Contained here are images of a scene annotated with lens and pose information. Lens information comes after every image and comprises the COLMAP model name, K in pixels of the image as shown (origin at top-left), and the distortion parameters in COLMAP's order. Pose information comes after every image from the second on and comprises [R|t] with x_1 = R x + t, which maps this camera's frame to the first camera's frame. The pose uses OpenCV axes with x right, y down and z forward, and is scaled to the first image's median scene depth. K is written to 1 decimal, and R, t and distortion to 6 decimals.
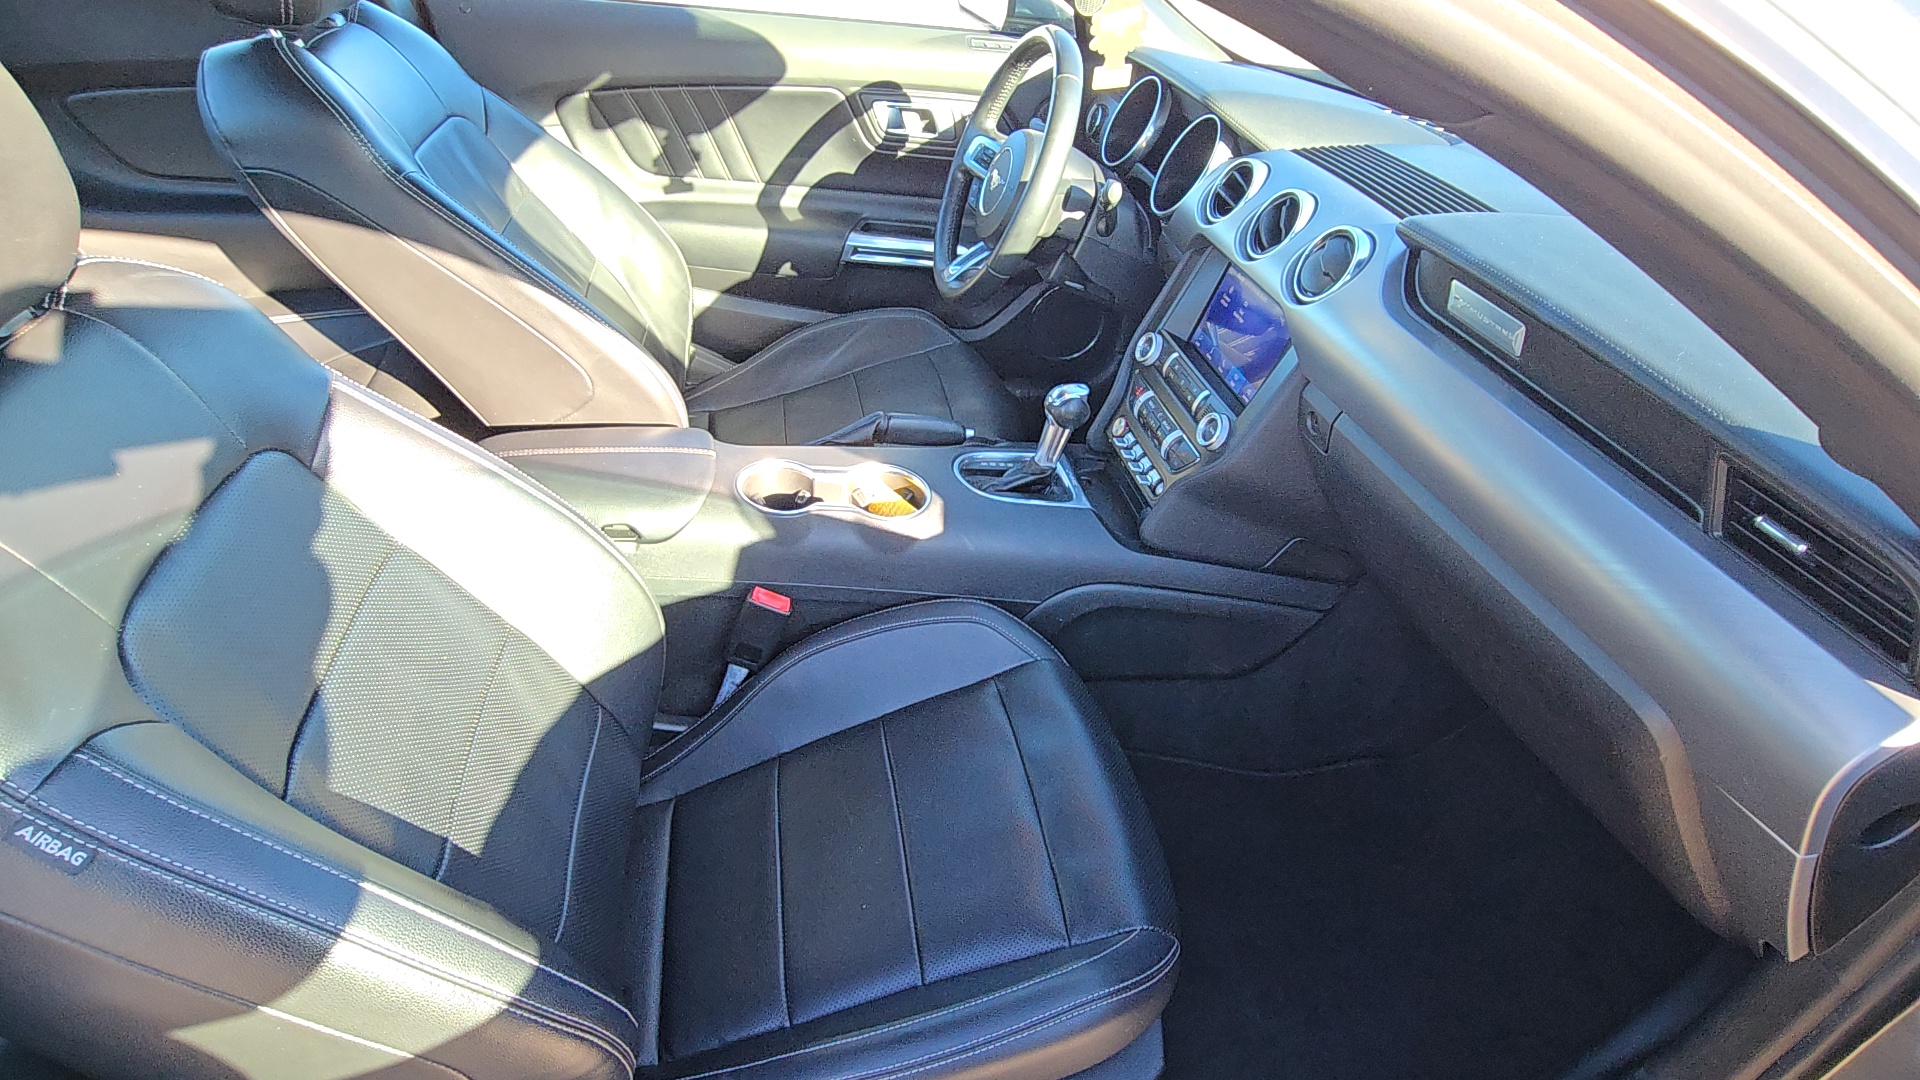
lens RADIAL K [[995.7, 0, 969.2], [0, 995.7, 529.5], [0, 0, 1]] dist [0.002996, -0.004079]
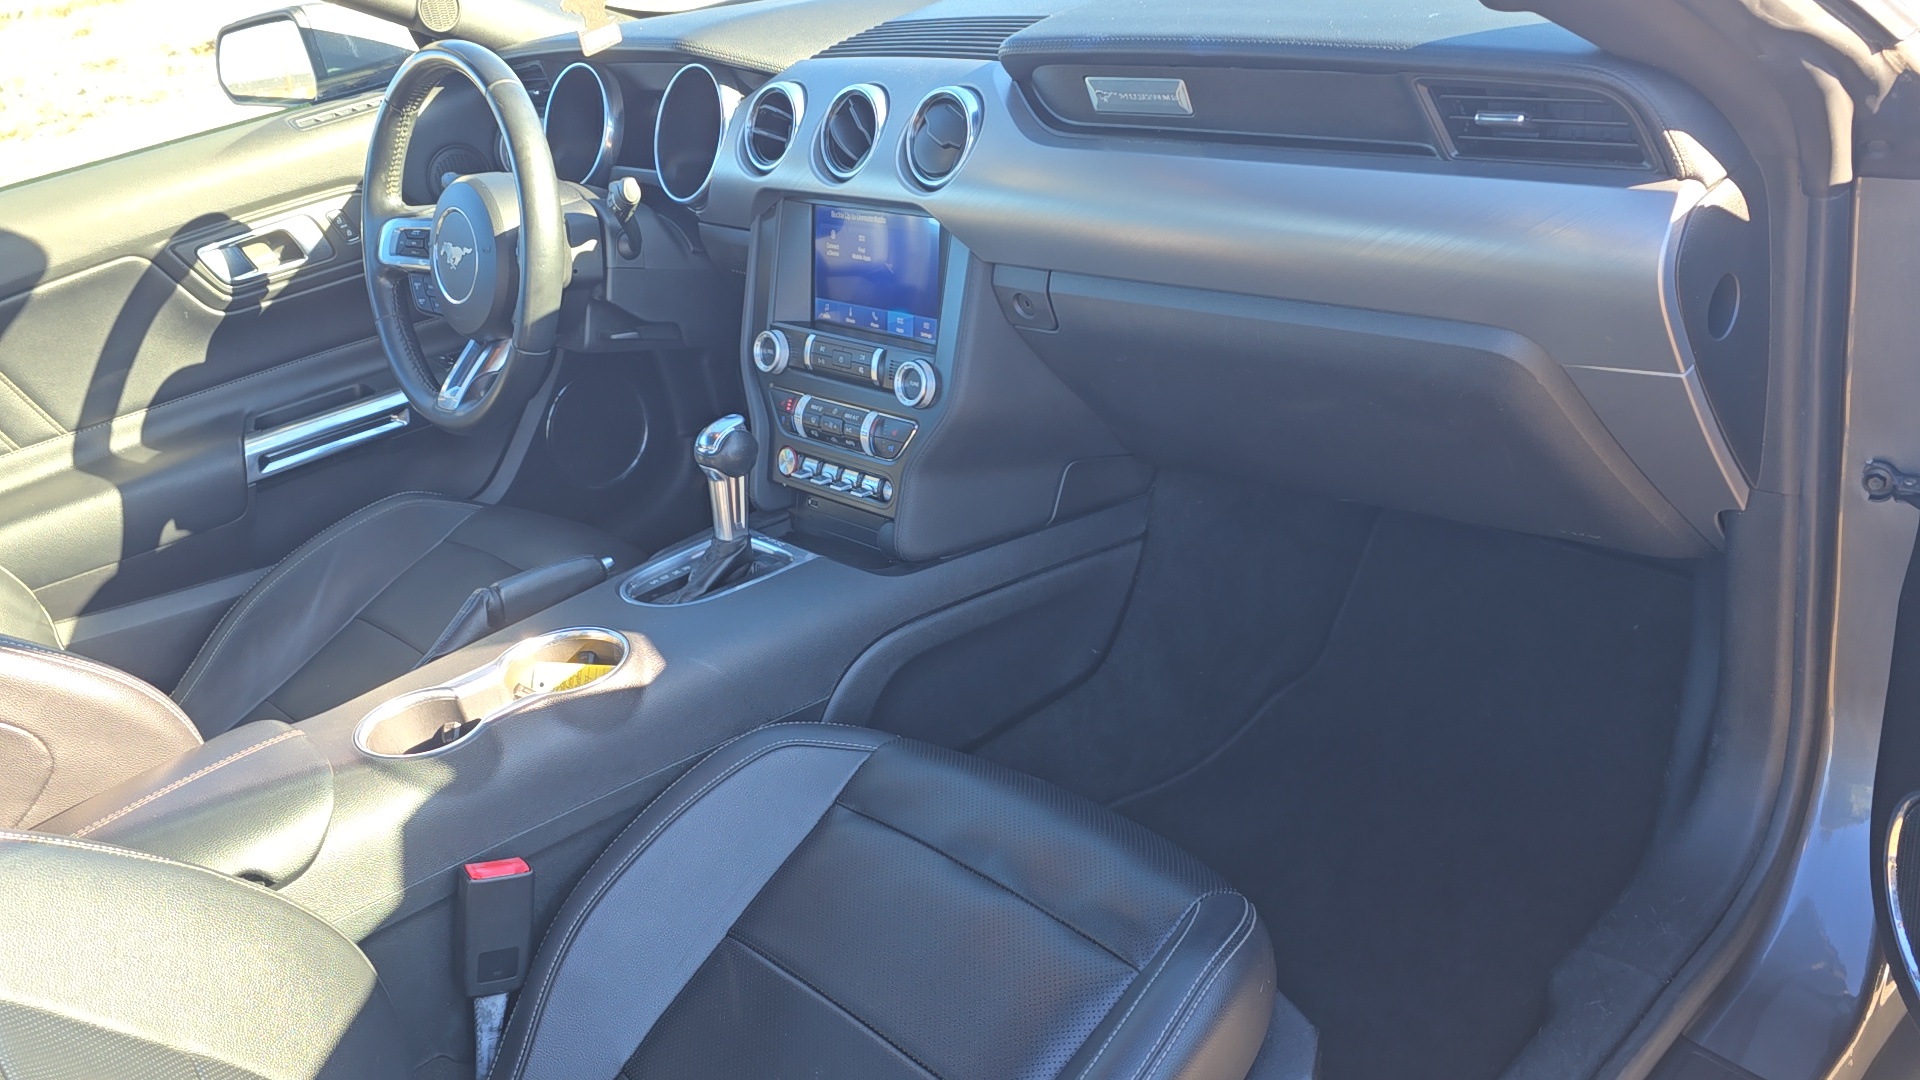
lens RADIAL K [[1618.2, 0, 980.5], [0, 1618.2, 467.2], [0, 0, 1]] dist [-0.014427, -0.007479]
pose [[0.815907, -0.436343, 0.379342, -0.193753], [0.505969, 0.856351, -0.103235, 0.098873], [-0.279804, 0.276165, 0.919479, -0.134784]]
